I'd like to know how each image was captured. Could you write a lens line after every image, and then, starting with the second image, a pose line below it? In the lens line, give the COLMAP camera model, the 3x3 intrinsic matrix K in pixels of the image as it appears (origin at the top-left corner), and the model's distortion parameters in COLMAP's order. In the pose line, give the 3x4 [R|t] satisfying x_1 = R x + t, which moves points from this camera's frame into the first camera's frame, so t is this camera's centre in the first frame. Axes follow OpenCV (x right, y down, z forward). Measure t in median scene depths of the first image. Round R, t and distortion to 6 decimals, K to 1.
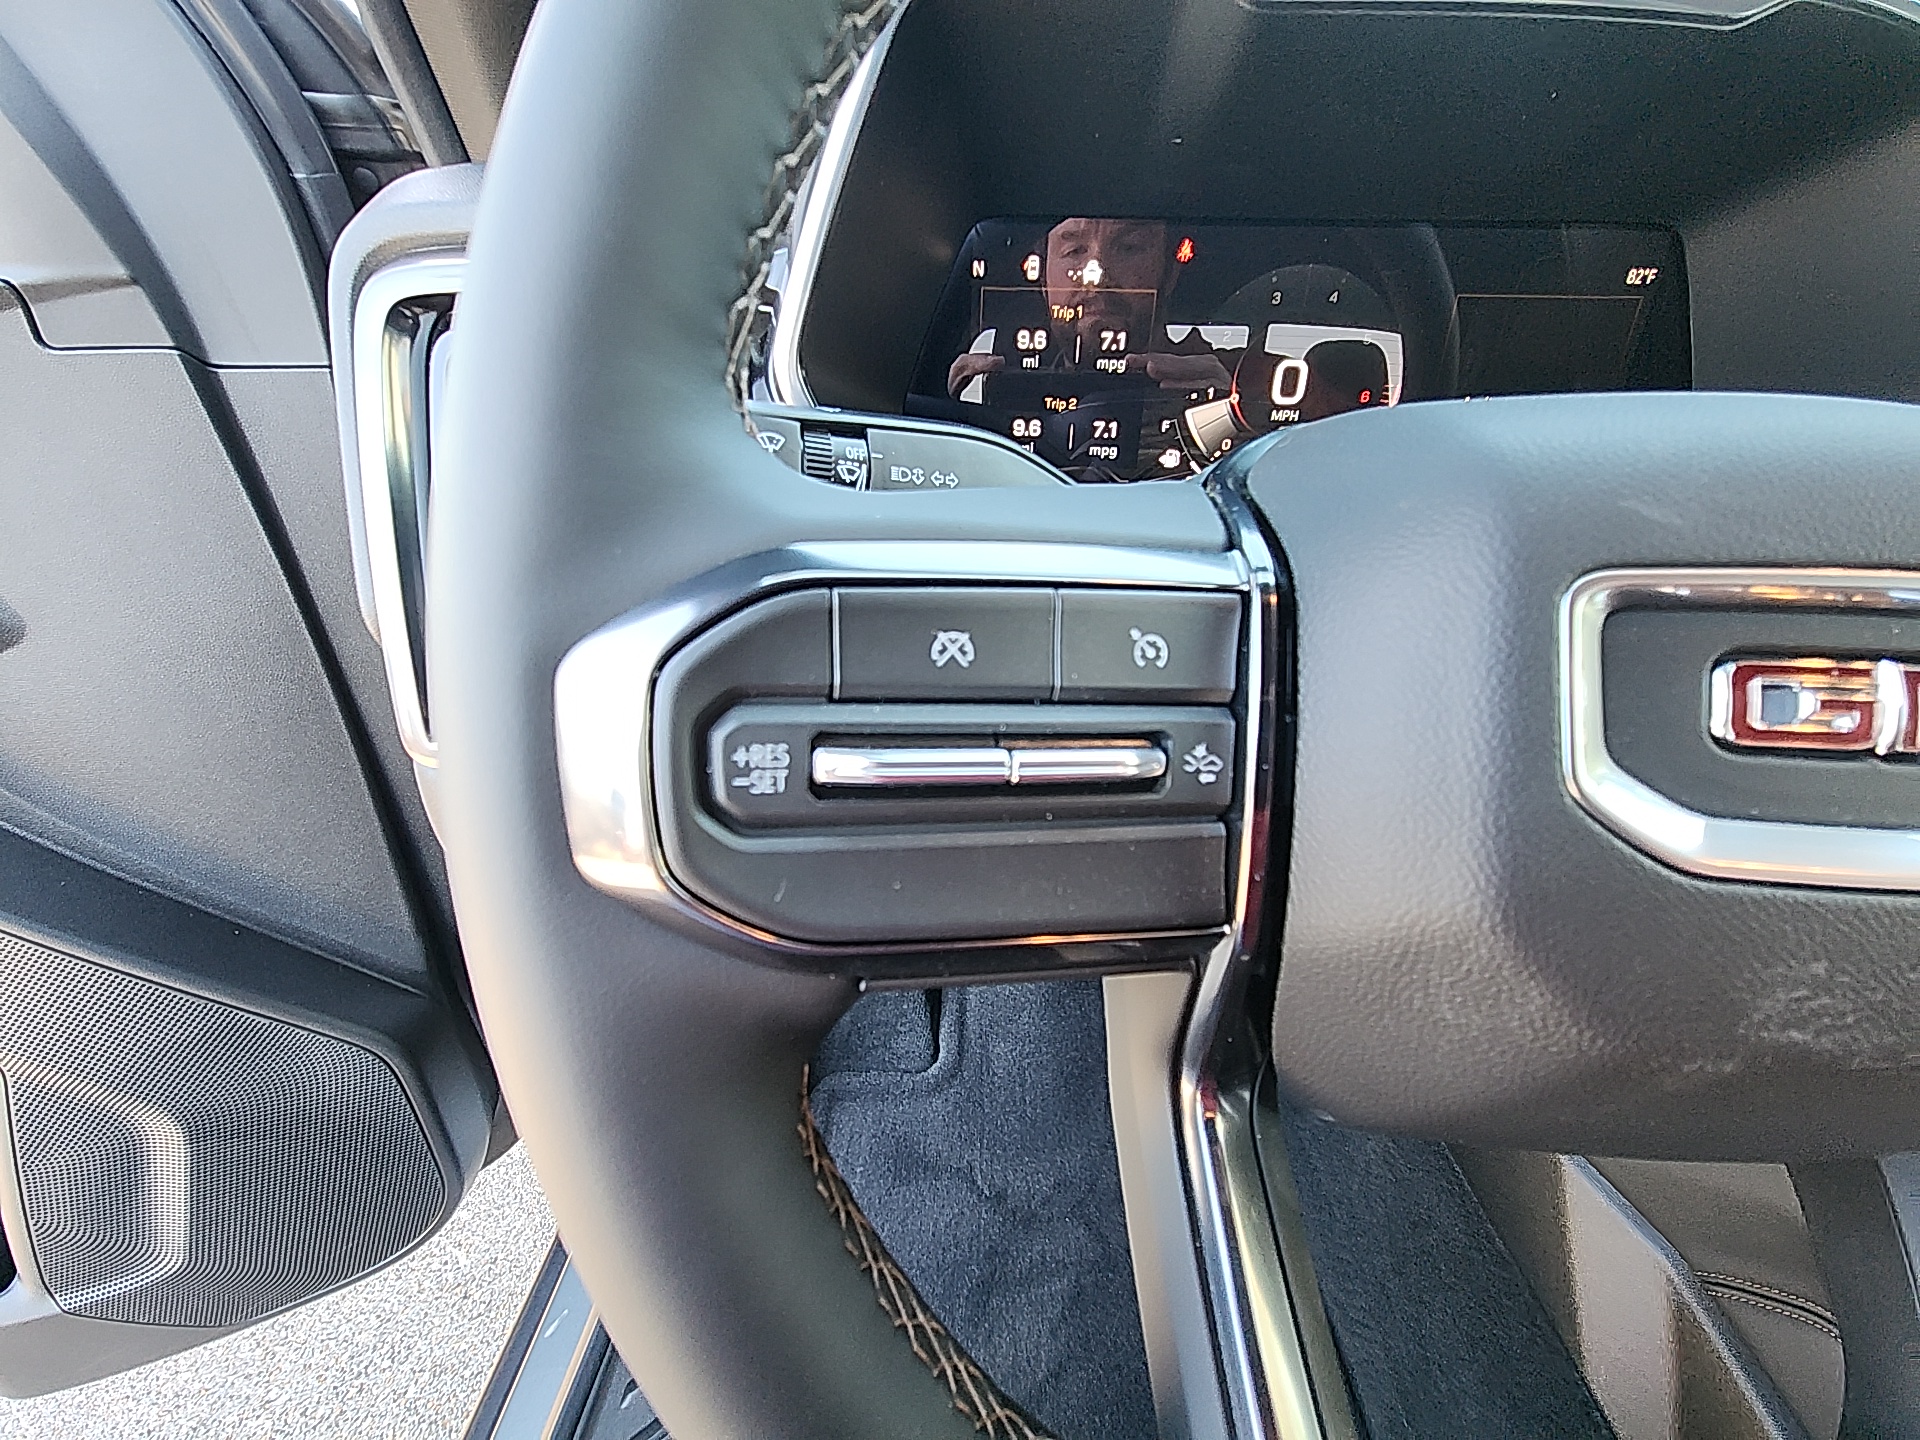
lens RADIAL K [[757.5, 0, 982.1], [0, 757.5, 688.8], [0, 0, 1]] dist [0.024718, -0.016855]
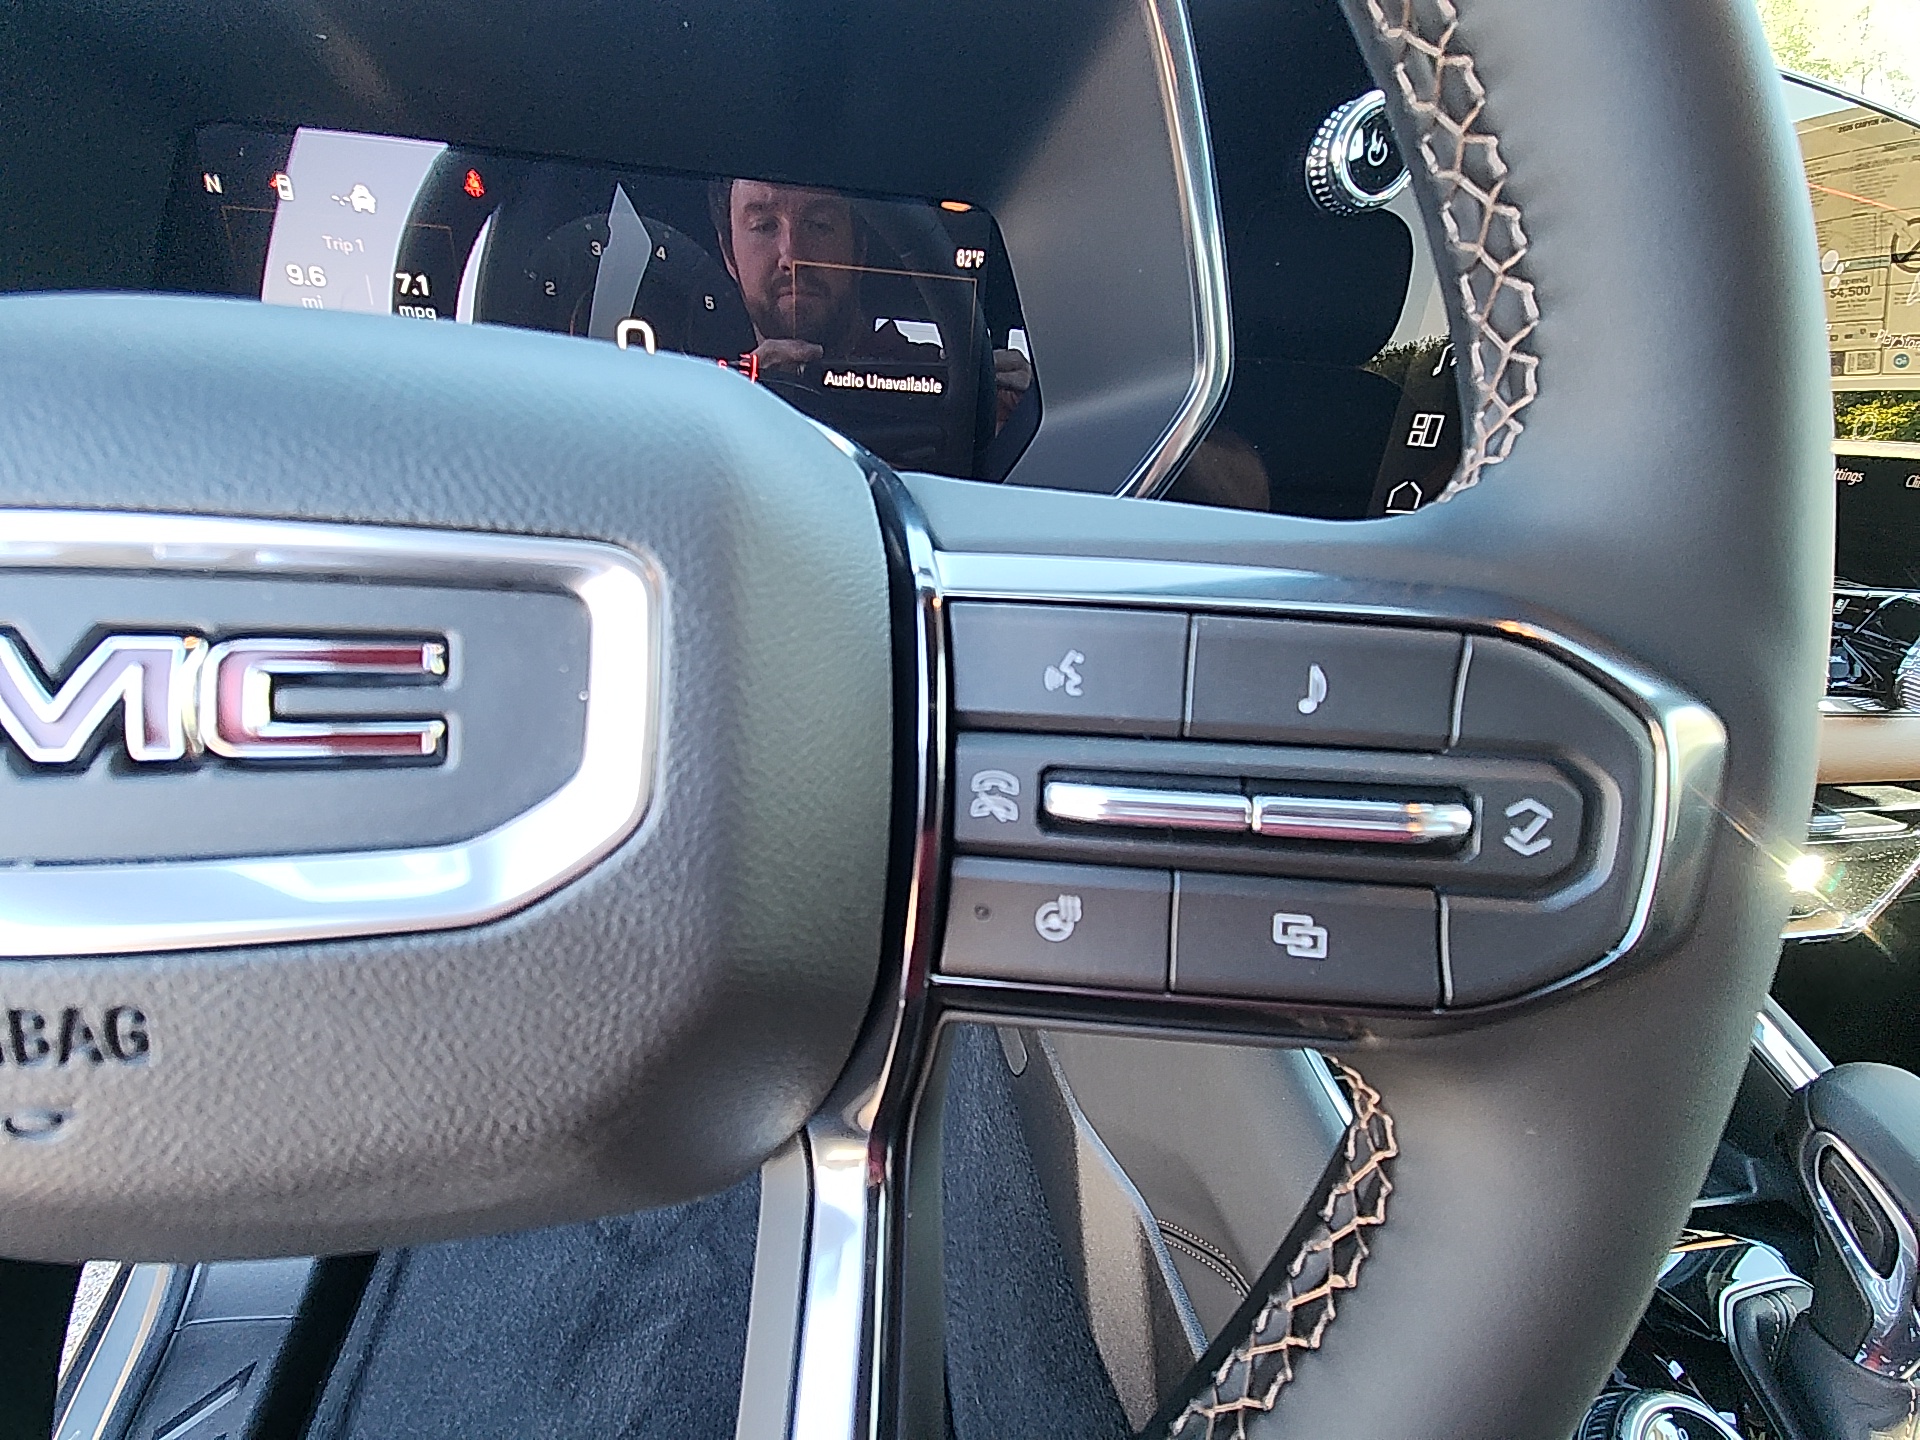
lens RADIAL K [[757.5, 0, 982.1], [0, 757.5, 688.8], [0, 0, 1]] dist [0.024718, -0.016855]
pose [[0.975307, -0.035840, 0.217926, 0.583112], [0.033694, 0.999340, 0.013557, 0.011979], [-0.218268, -0.005880, 0.975871, 0.011736]]
